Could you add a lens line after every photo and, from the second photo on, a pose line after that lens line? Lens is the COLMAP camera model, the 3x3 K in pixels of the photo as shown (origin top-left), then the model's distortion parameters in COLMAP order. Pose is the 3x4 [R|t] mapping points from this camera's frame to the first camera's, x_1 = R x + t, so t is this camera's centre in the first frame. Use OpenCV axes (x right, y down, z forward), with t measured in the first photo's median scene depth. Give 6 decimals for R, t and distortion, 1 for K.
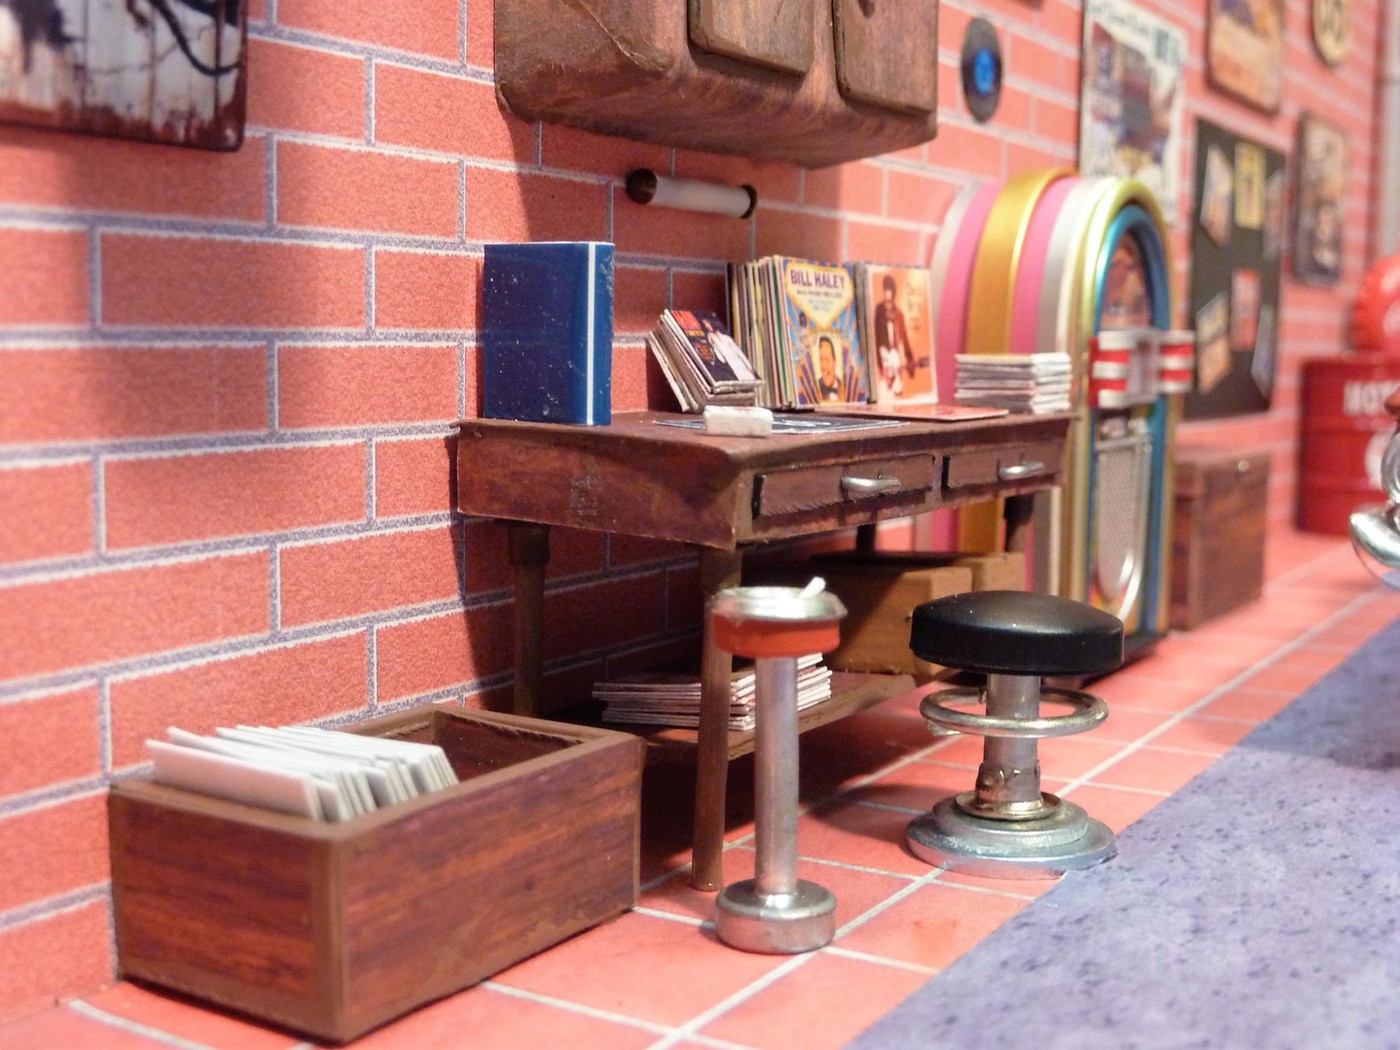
lens RADIAL K [[1691.5, 0, 700.0], [0, 1691.5, 525.0], [0, 0, 1]] dist [-0.012642, -0.191736]
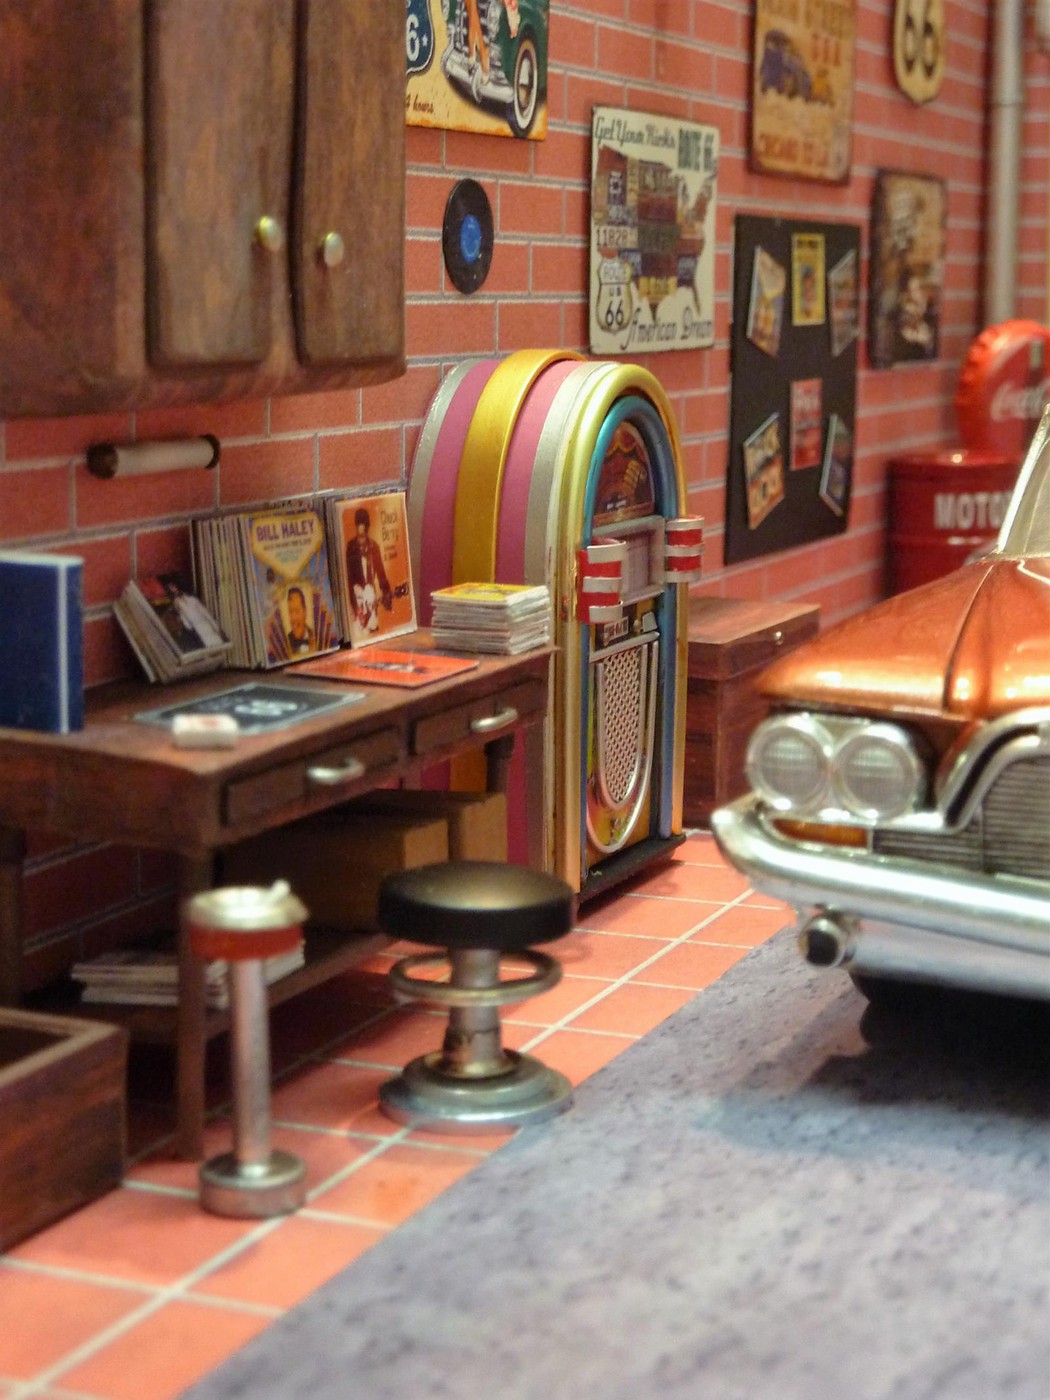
lens RADIAL K [[2470.6, 0, 525.0], [0, 2470.6, 700.0], [0, 0, 1]] dist [-0.043451, -0.136974]
pose [[0.989321, -0.028992, 0.142843, -0.000183], [0.020451, 0.997934, 0.060904, -0.164926], [-0.144314, -0.057332, 0.987870, -0.553482]]
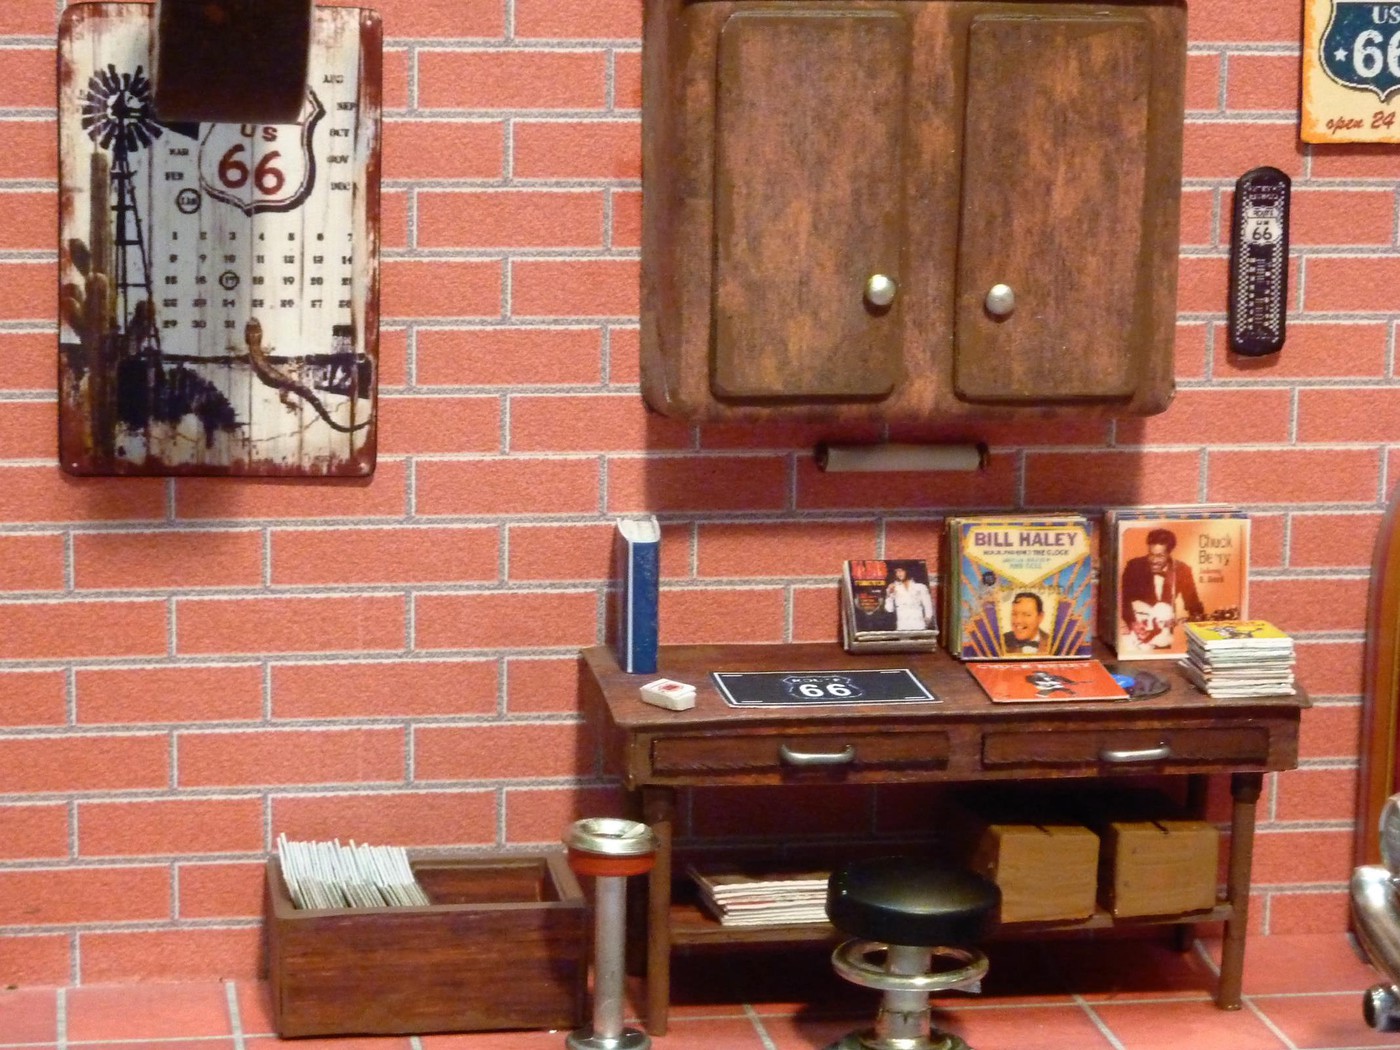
lens RADIAL K [[3701.4, 0, 700.0], [0, 3701.4, 525.0], [0, 0, 1]] dist [-0.017787, 0.713110]
pose [[0.662973, 0.151579, -0.733138, 2.061781], [-0.091577, 0.988354, 0.121534, -0.525850], [0.743021, -0.013435, 0.669133, -0.892319]]
